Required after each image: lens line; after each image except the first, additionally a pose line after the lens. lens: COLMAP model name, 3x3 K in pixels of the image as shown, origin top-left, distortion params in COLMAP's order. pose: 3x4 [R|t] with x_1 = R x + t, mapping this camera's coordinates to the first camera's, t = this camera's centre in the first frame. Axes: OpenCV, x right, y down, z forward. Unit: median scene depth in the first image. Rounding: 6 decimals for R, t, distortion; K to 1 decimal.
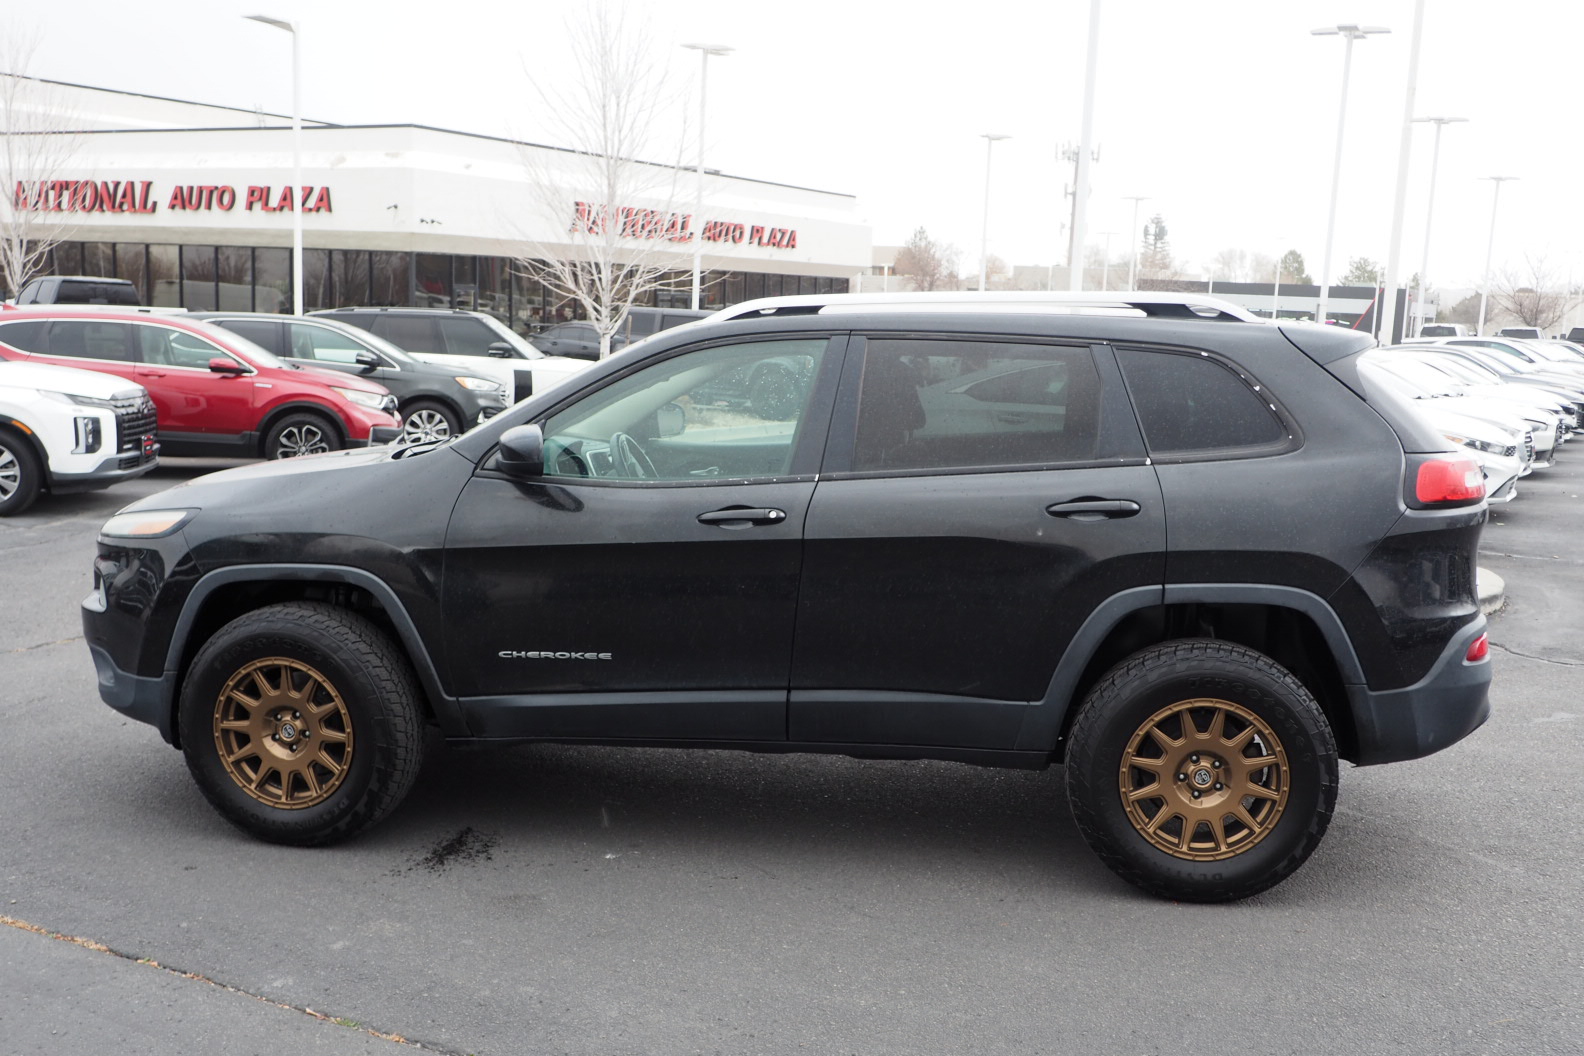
lens RADIAL K [[1502.8, 0, 793.1], [0, 1502.8, 574.8], [0, 0, 1]] dist [-0.005627, -0.025006]
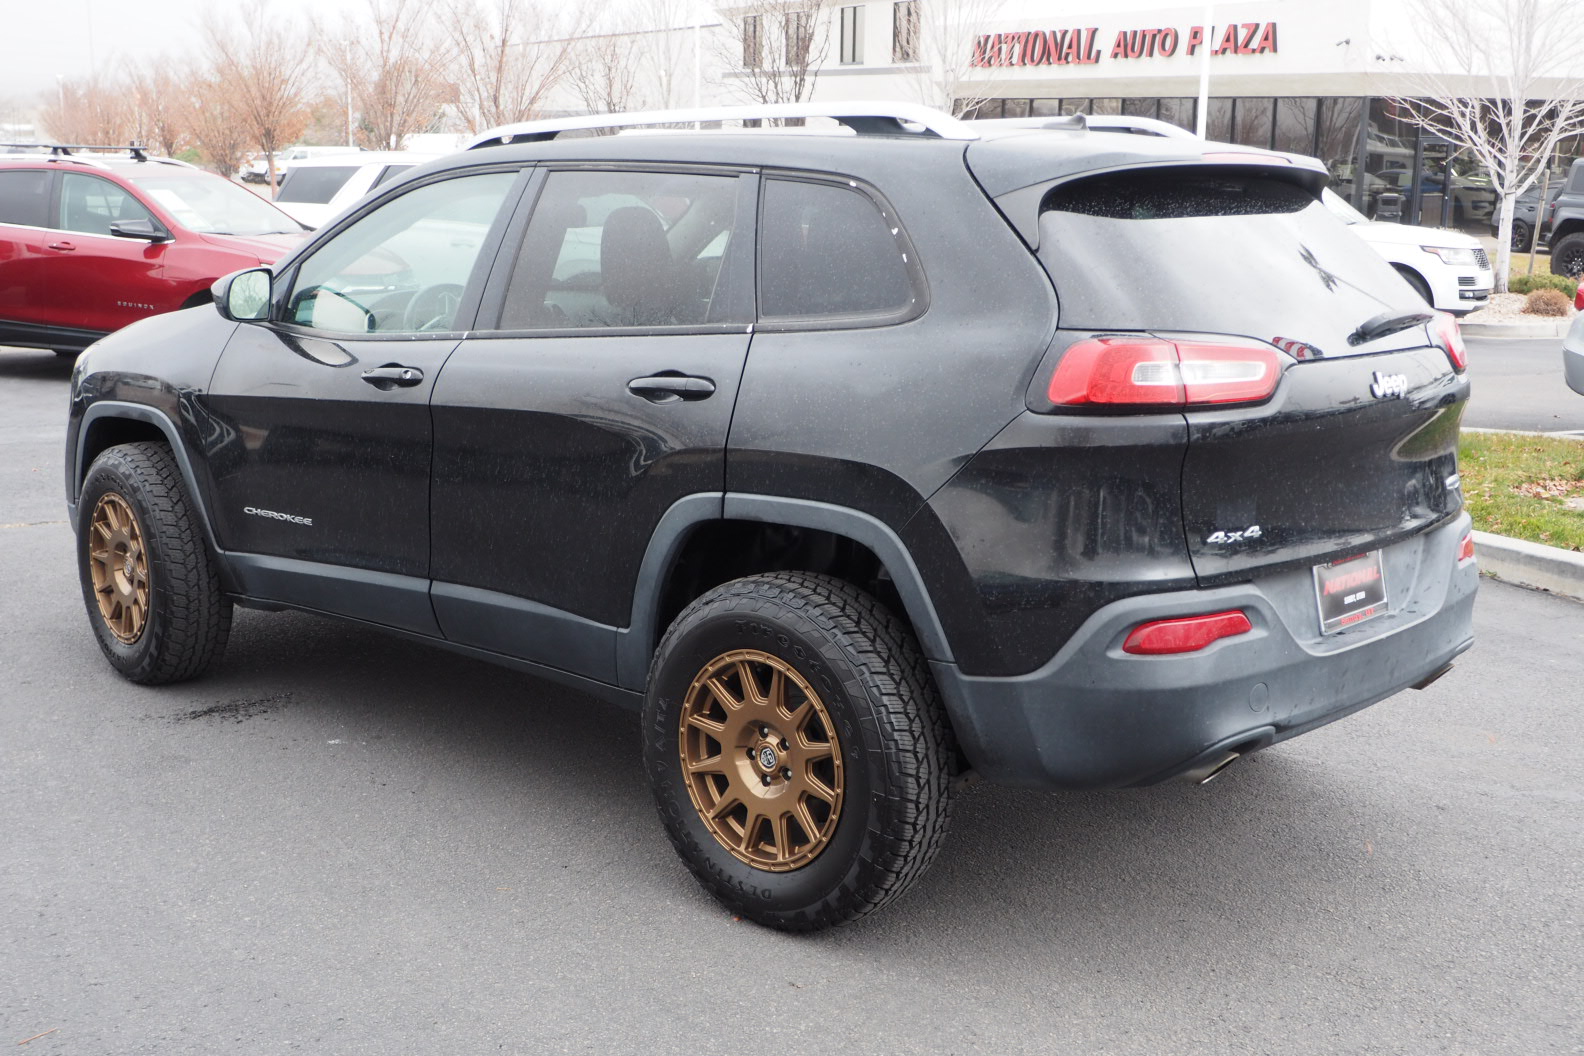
lens RADIAL K [[1781.8, 0, 792.0], [0, 1781.8, 528.0], [0, 0, 1]] dist [-0.011848, 0.038541]
pose [[0.818107, 0.099104, -0.566461, 0.744146], [-0.086072, 0.995045, 0.049778, -0.021861], [0.568588, 0.008032, 0.822583, 0.274609]]
